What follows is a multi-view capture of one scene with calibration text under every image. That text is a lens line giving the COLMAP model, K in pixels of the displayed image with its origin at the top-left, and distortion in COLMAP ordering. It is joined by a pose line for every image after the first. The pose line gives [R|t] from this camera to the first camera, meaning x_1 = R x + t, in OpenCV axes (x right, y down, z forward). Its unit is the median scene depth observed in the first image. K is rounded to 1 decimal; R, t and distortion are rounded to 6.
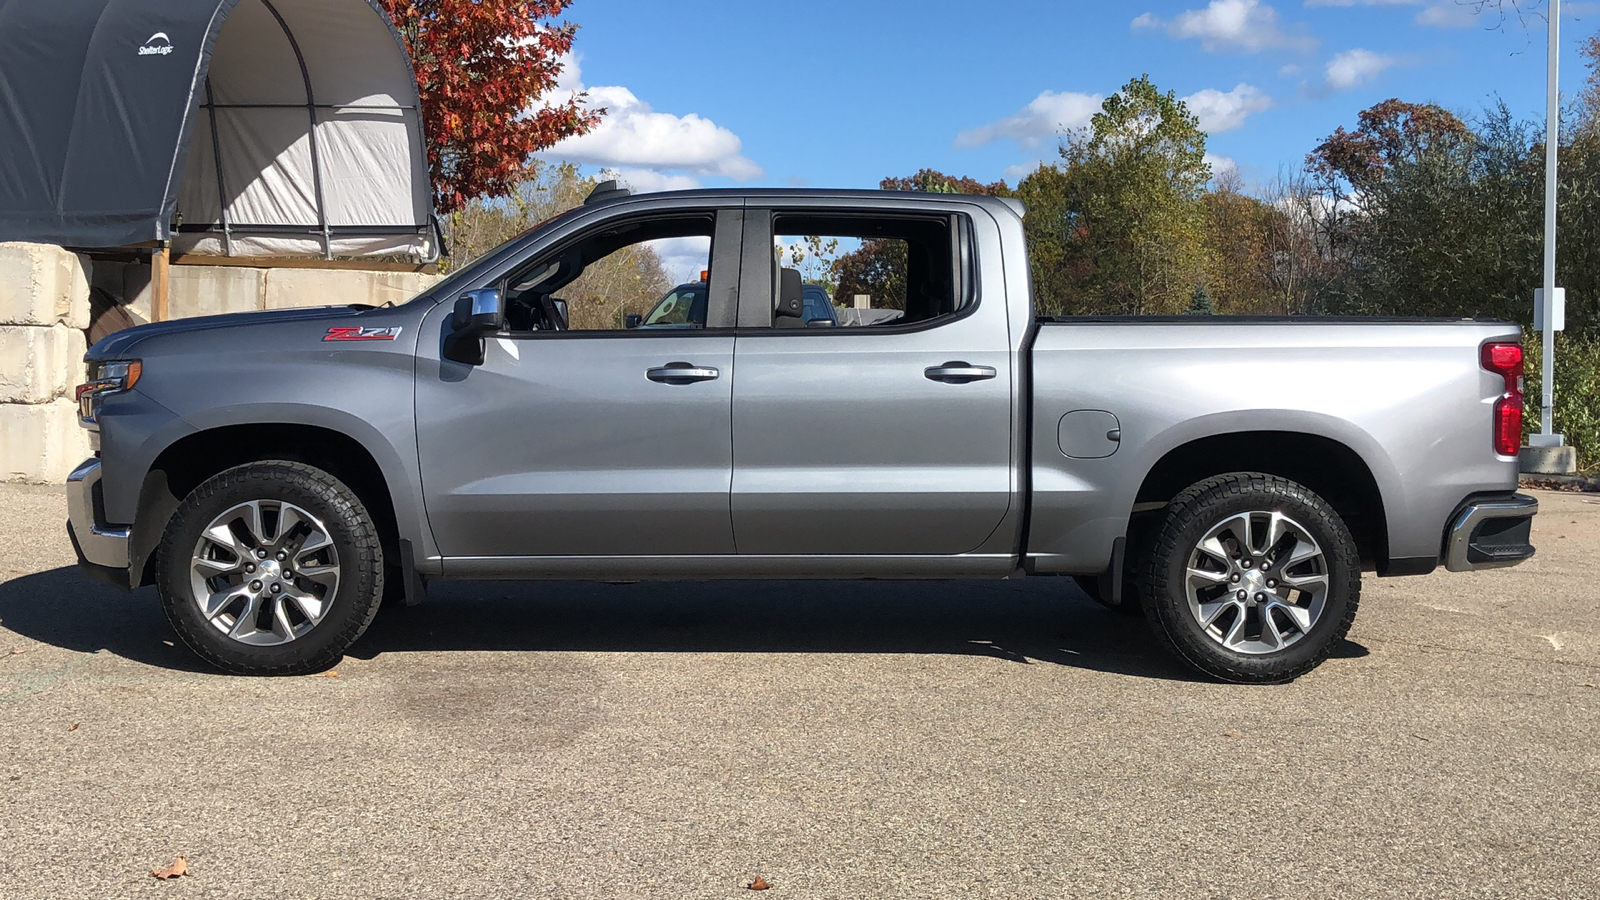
lens RADIAL K [[1865.4, 0, 795.6], [0, 1865.4, 408.0], [0, 0, 1]] dist [0.197180, -0.724898]
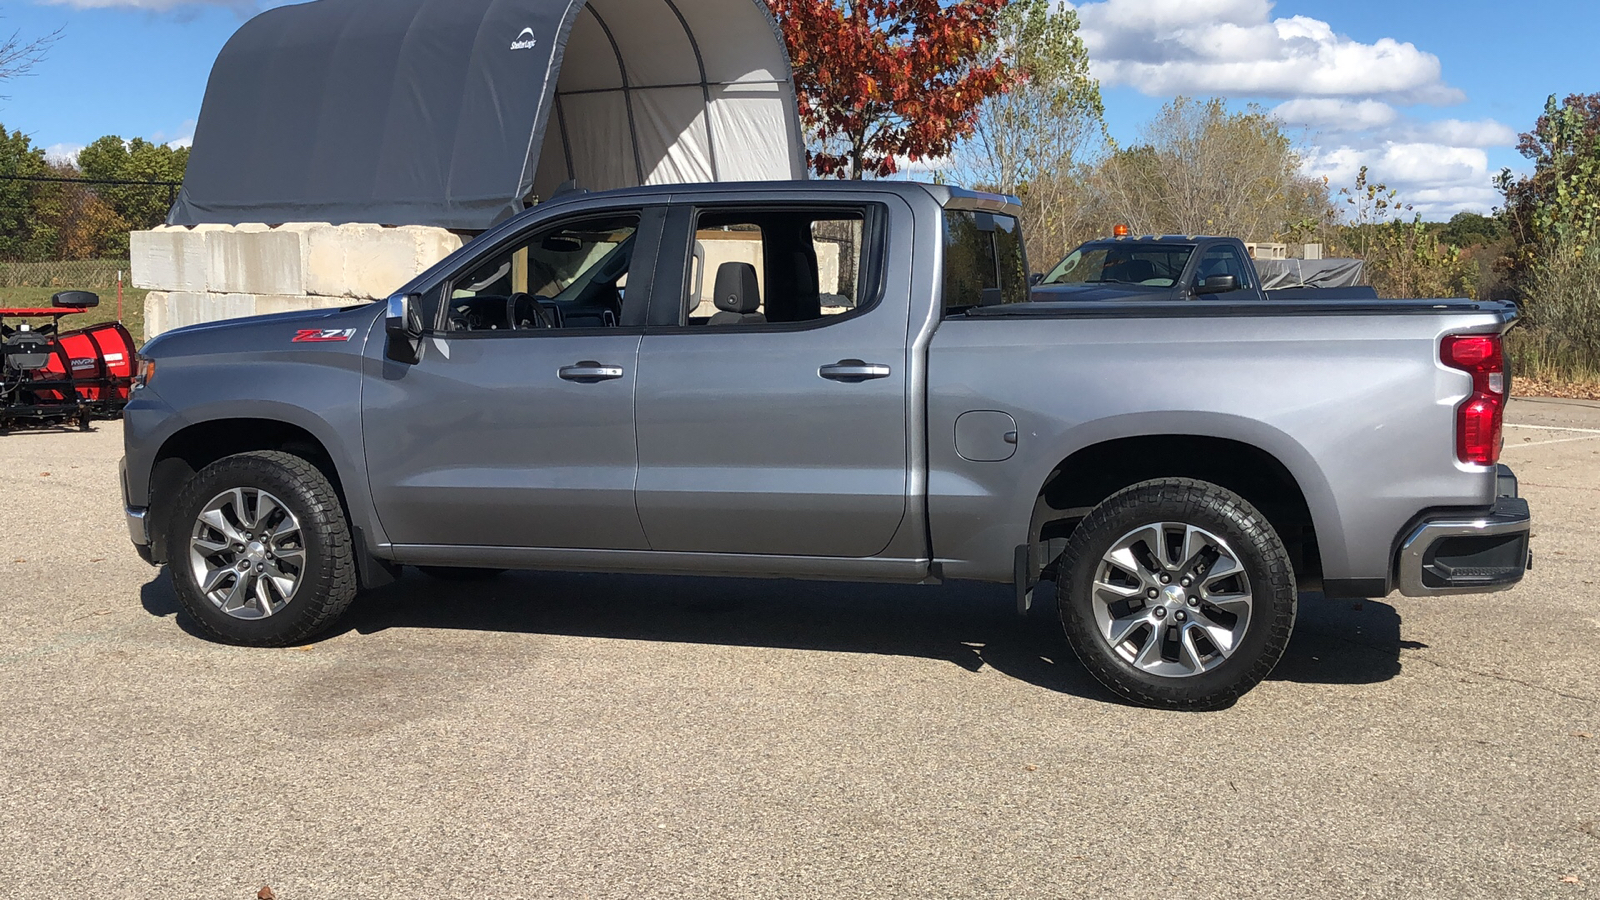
lens RADIAL K [[1865.4, 0, 795.6], [0, 1865.4, 408.0], [0, 0, 1]] dist [0.197180, -0.724898]
pose [[0.936097, 0.007064, -0.351670, 0.394769], [0.004192, 0.999503, 0.031235, -0.029790], [0.351716, -0.030713, 0.935603, 0.083114]]
